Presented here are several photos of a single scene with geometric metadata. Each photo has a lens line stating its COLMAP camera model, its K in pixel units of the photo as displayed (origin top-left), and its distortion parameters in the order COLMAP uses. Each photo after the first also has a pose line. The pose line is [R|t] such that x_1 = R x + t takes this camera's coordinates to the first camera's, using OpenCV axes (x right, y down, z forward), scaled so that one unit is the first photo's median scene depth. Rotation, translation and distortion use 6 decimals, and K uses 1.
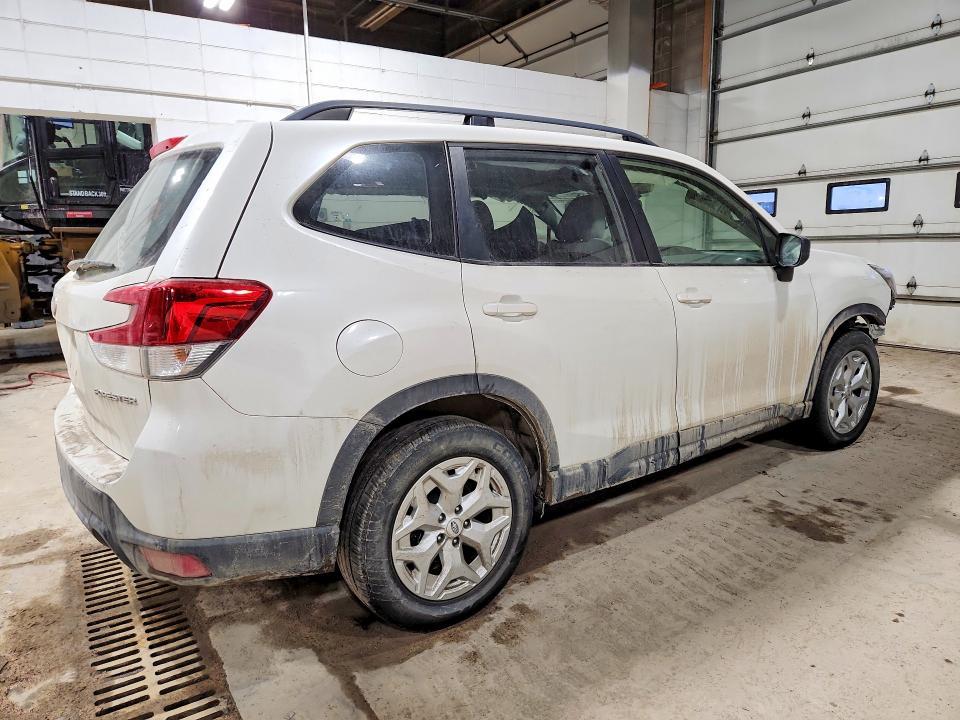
lens RADIAL K [[658.2, 0, 467.2], [0, 658.2, 354.9], [0, 0, 1]] dist [0.062665, -0.051029]
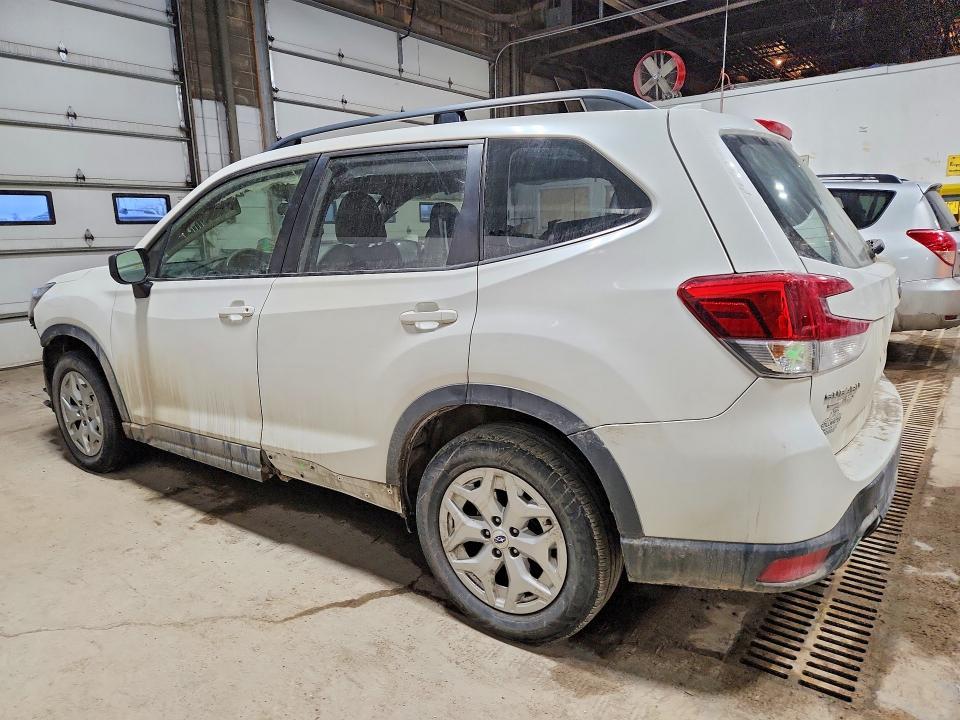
lens RADIAL K [[676.1, 0, 480.0], [0, 676.1, 360.0], [0, 0, 1]] dist [-0.006040, -0.003083]
pose [[-0.367531, -0.136804, 0.919894, -1.301093], [0.188737, 0.957568, 0.217814, -0.285880], [-0.910659, 0.253671, -0.326116, 1.897756]]
